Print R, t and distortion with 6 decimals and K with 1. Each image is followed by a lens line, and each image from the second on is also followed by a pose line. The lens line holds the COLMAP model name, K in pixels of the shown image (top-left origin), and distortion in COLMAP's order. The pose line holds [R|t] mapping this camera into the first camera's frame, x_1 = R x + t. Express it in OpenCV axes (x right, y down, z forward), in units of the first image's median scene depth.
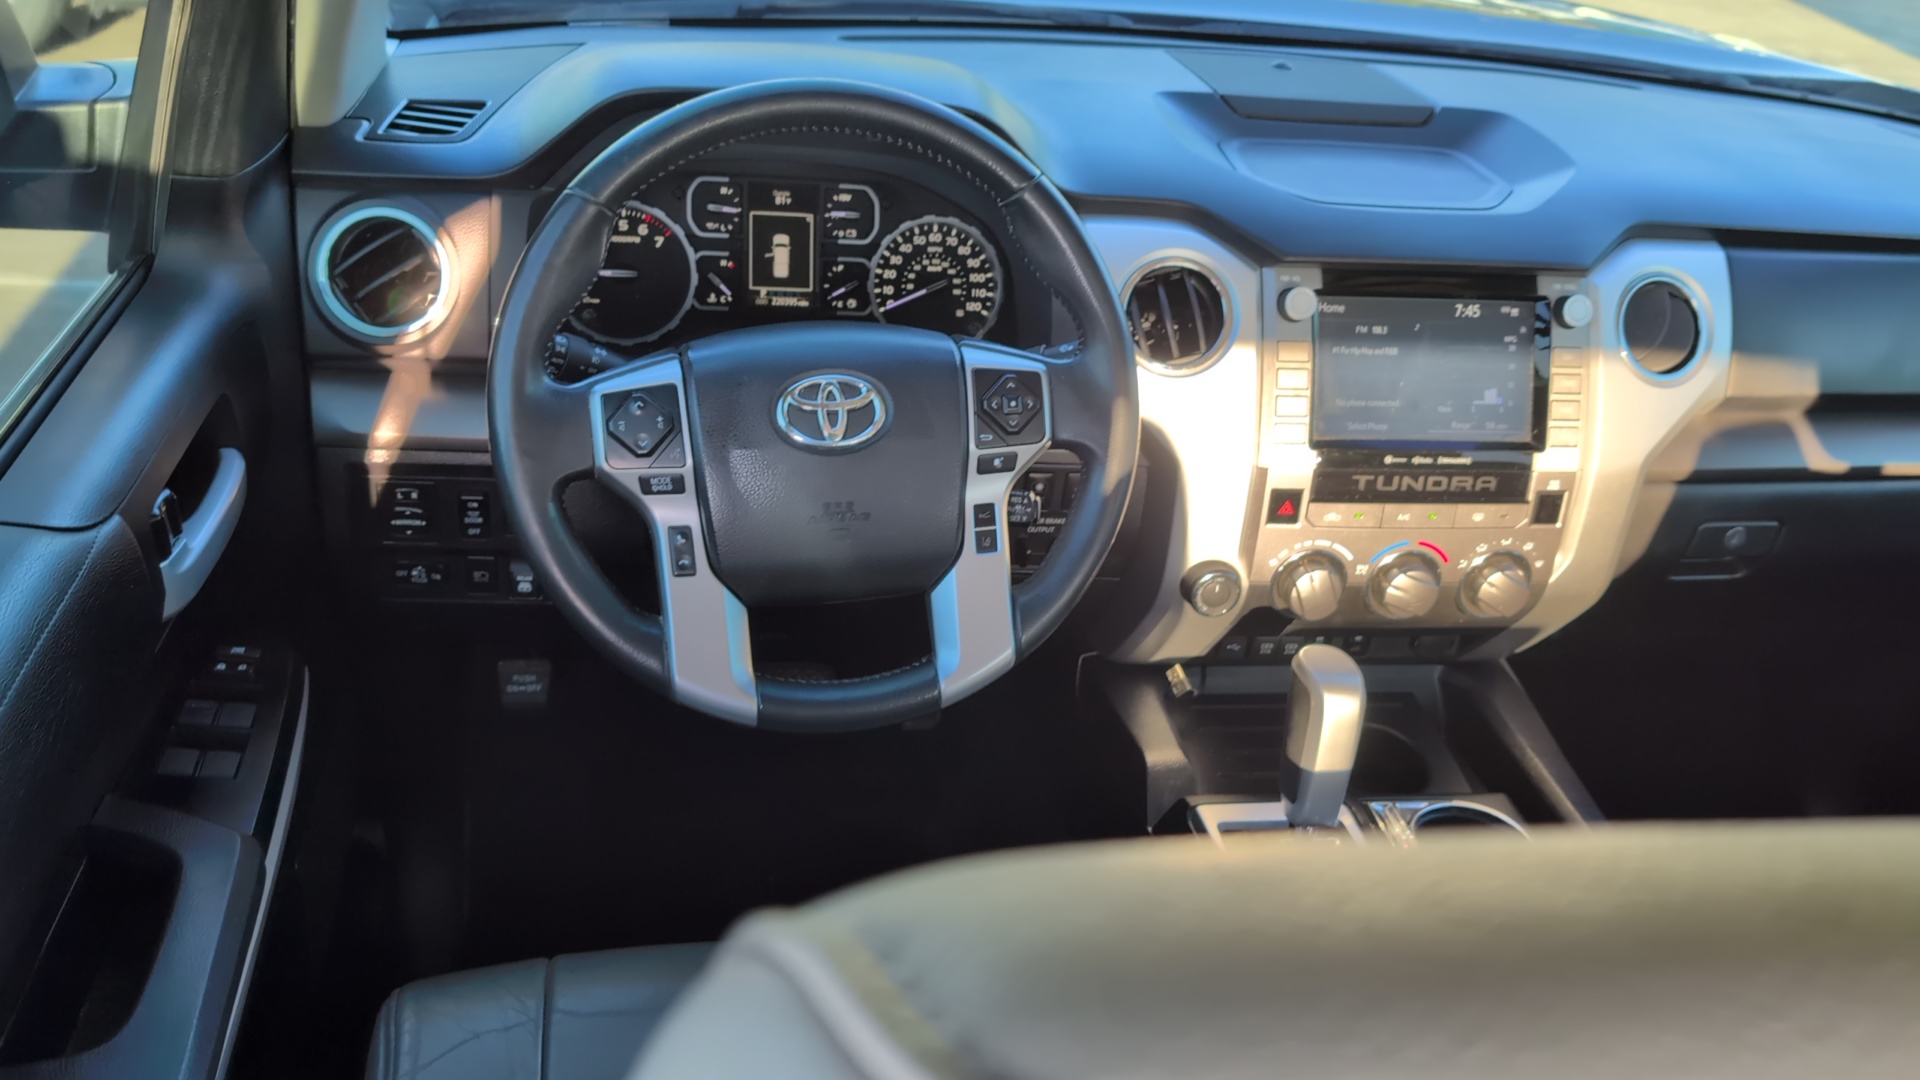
lens RADIAL K [[1466.7, 0, 960.0], [0, 1466.7, 540.0], [0, 0, 1]] dist [-0.002425, -0.003429]
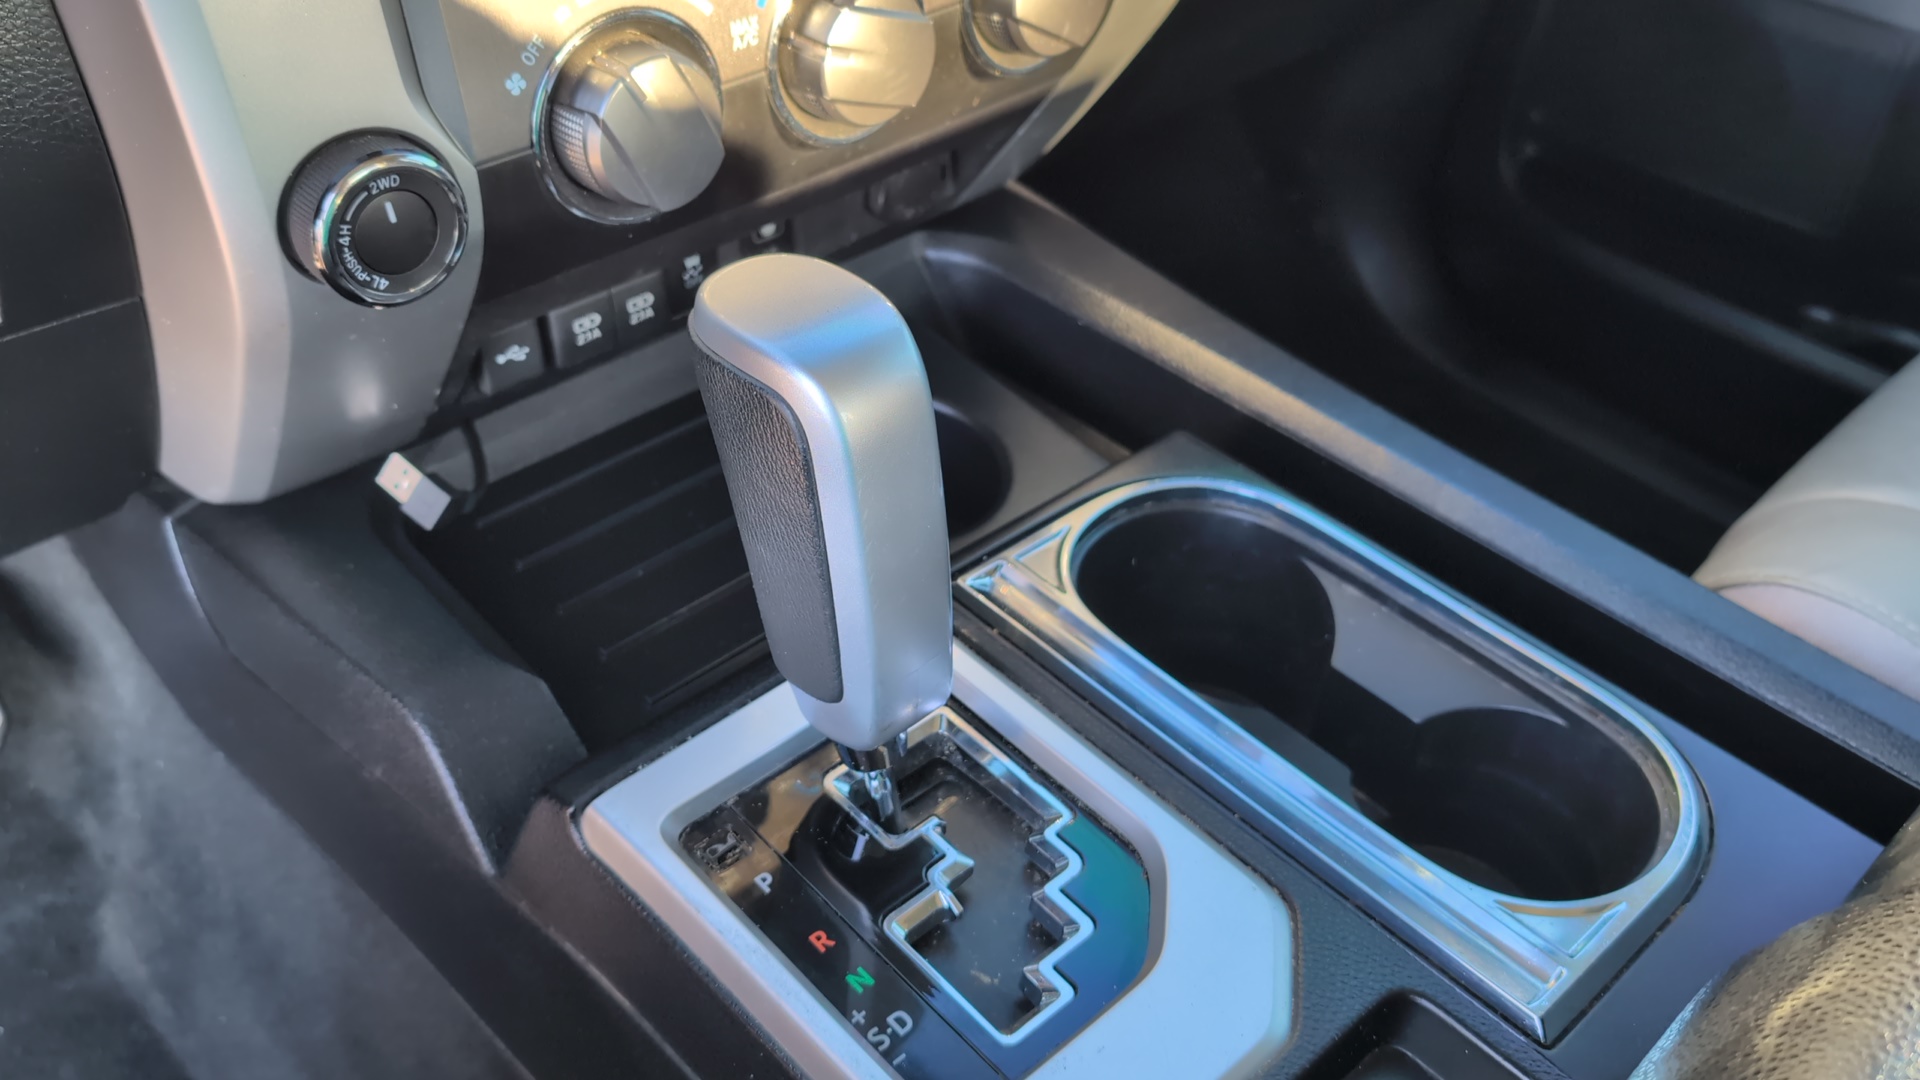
lens RADIAL K [[1589.2, 0, 917.5], [0, 1589.2, 547.4], [0, 0, 1]] dist [-0.003097, -0.003909]
pose [[0.847564, -0.411384, 0.335259, 0.123257], [0.330684, 0.903498, 0.272652, 0.042930], [-0.415070, -0.120225, 0.901811, 0.606207]]
